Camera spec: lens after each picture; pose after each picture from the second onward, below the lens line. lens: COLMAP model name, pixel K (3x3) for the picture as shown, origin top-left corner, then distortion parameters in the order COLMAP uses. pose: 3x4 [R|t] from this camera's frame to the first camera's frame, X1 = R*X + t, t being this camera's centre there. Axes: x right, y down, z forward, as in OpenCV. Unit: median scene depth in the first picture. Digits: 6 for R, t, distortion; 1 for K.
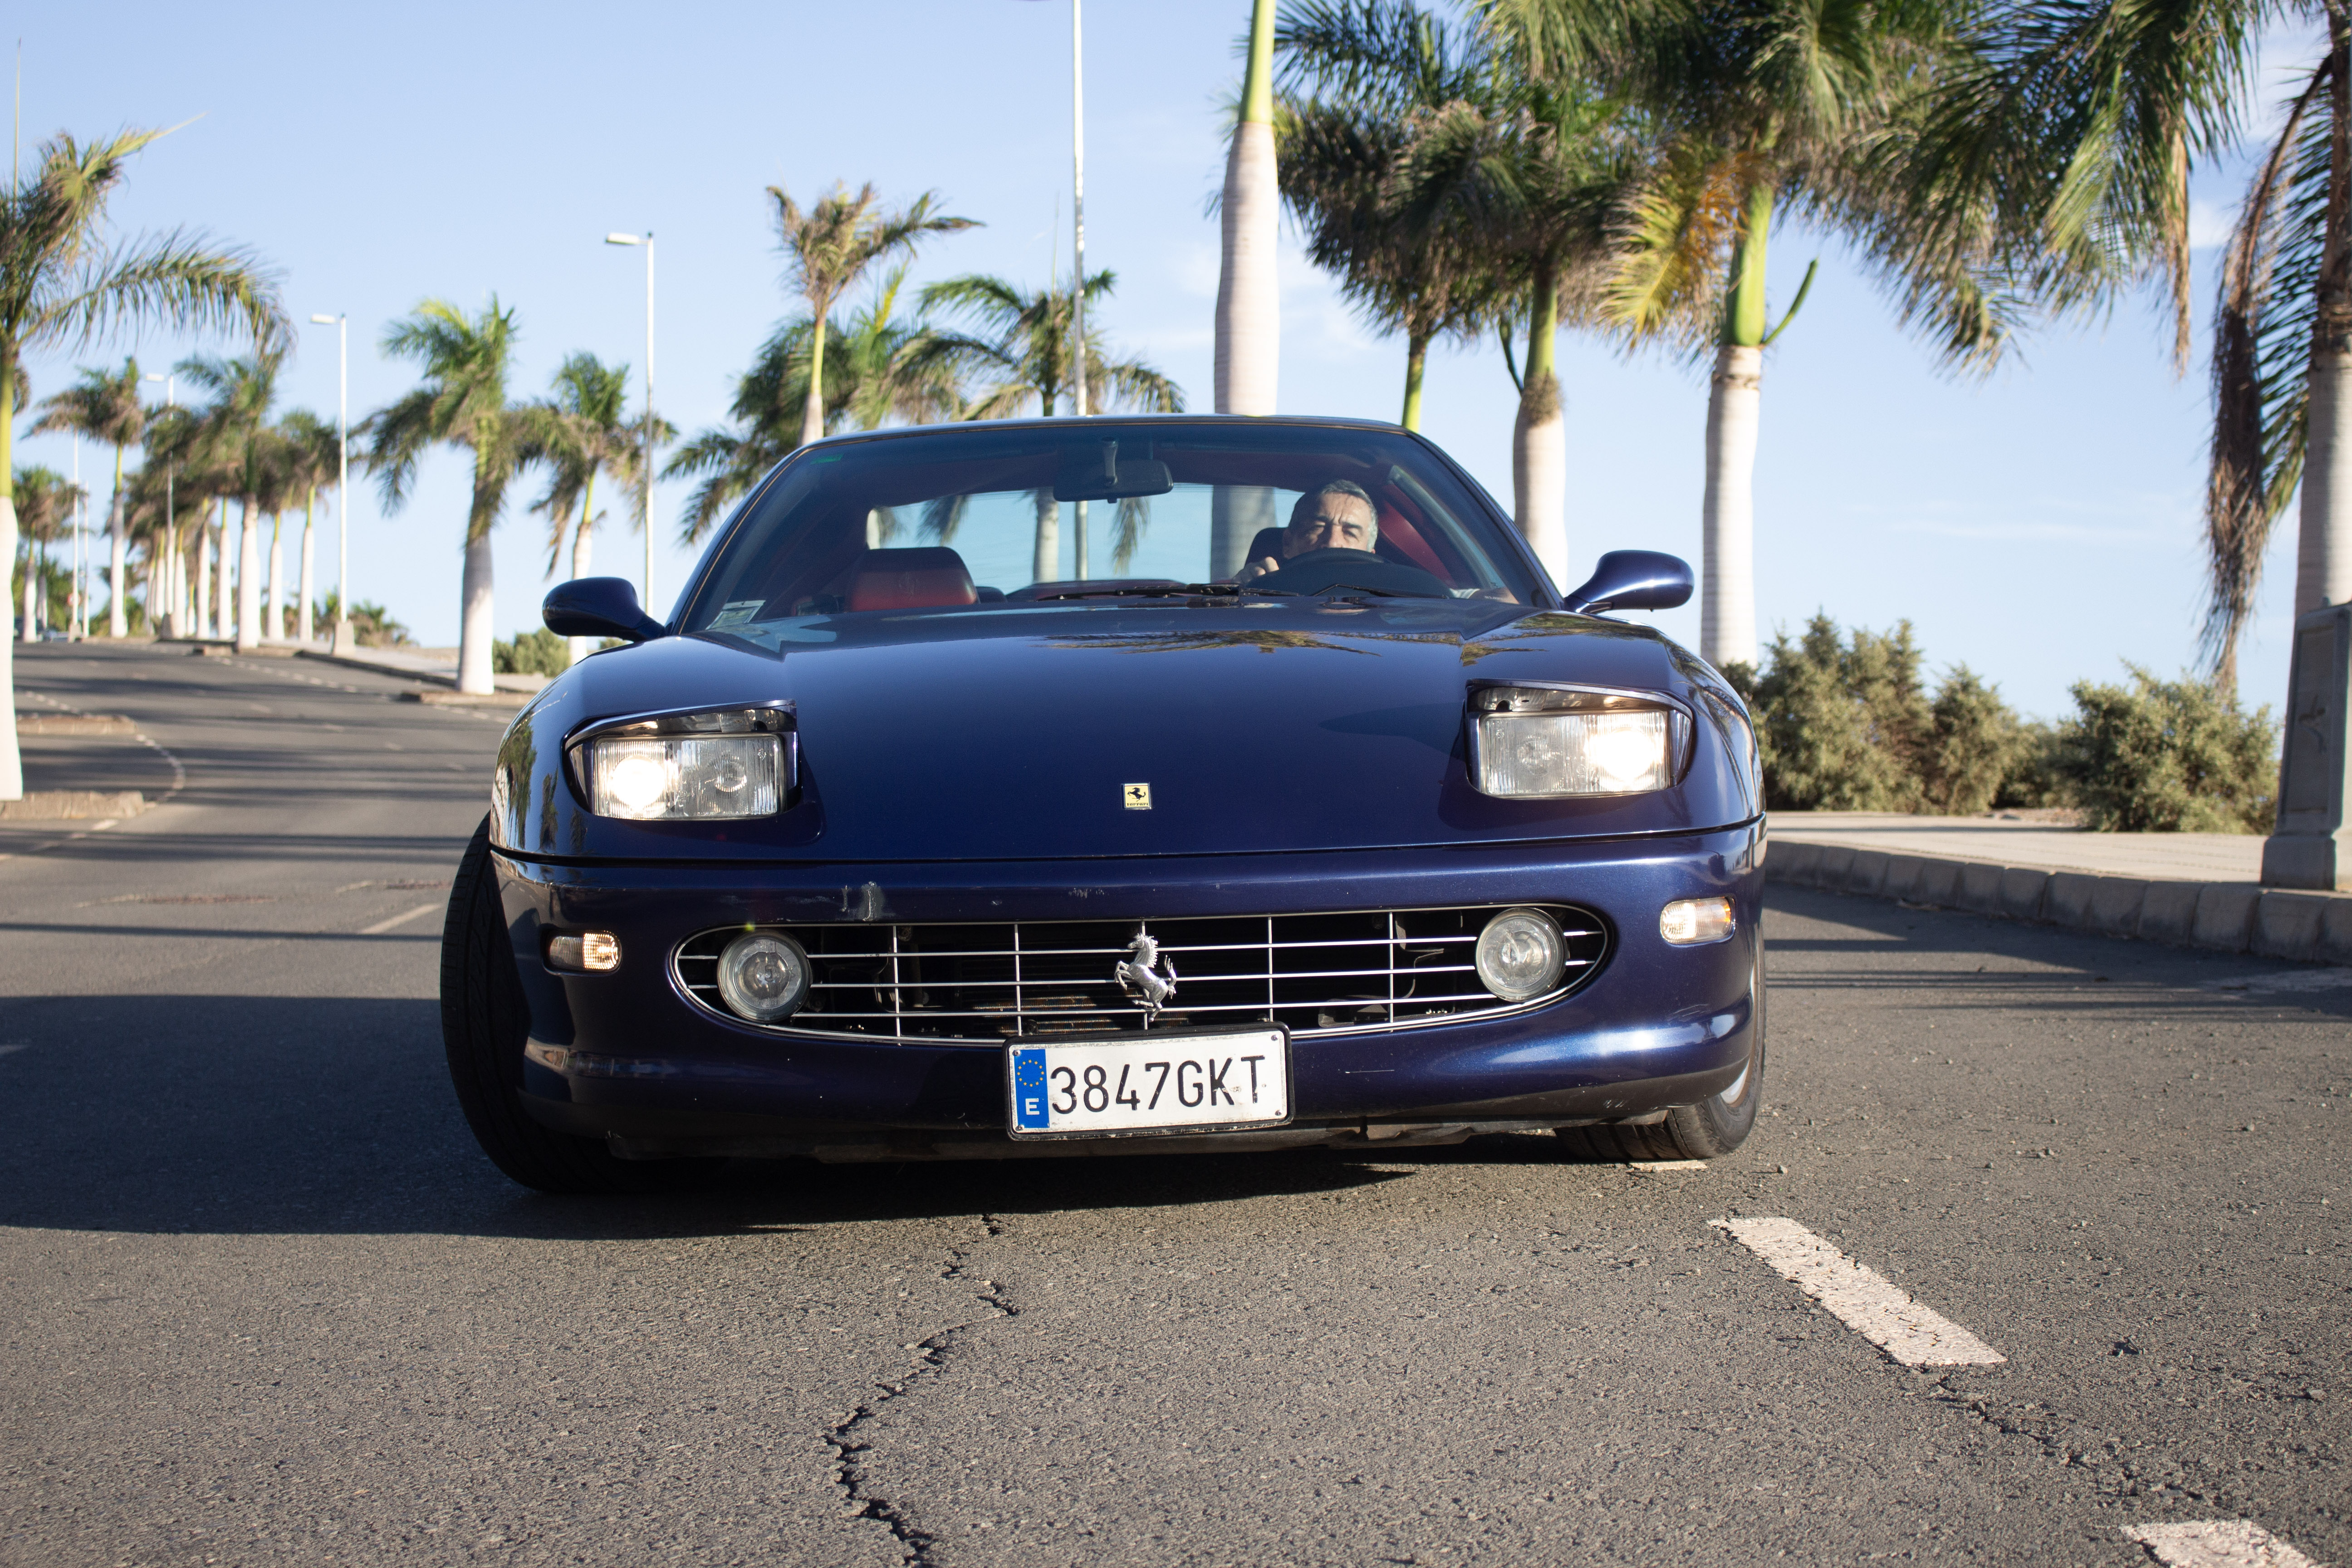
lens RADIAL K [[4735.3, 0, 1176.0], [0, 4735.3, 784.0], [0, 0, 1]] dist [0.013270, 0.041340]
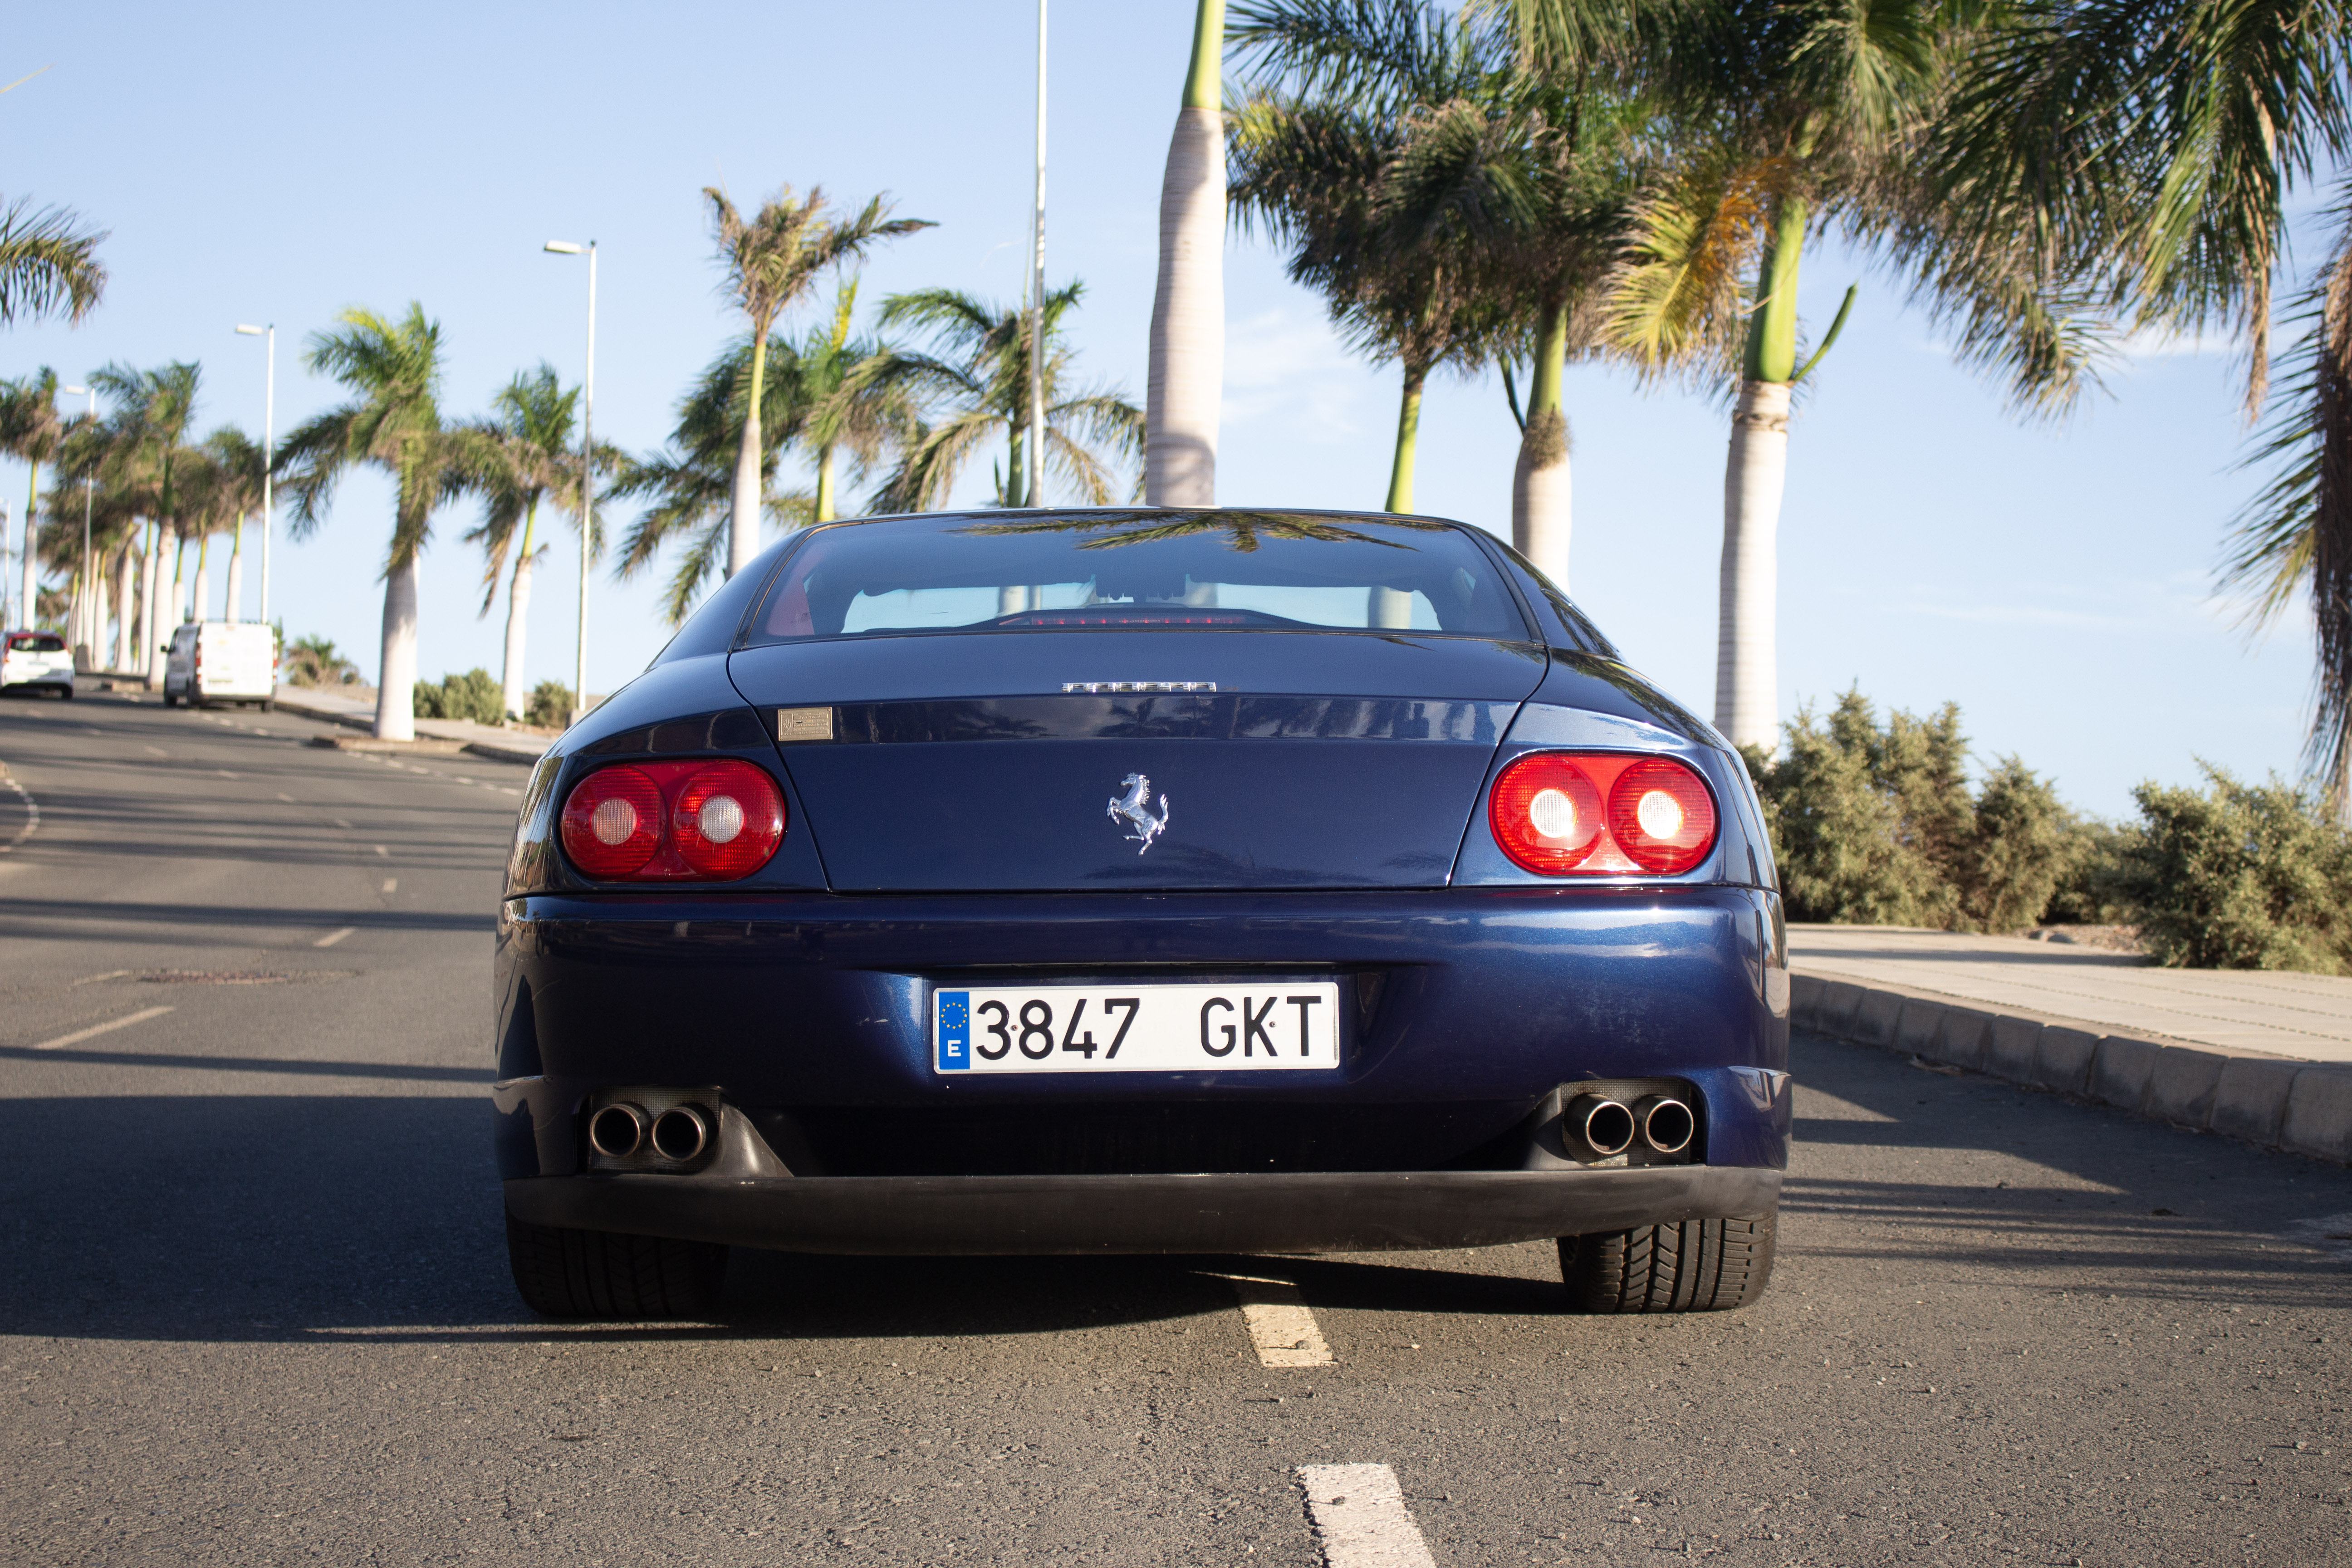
lens RADIAL K [[4813.3, 0, 1176.0], [0, 4813.3, 784.0], [0, 0, 1]] dist [0.006283, -0.182409]
pose [[0.999646, 0.024027, -0.011399, 0.019946], [-0.024159, 0.999641, -0.011569, -0.004847], [0.011117, 0.011840, 0.999868, 0.100843]]
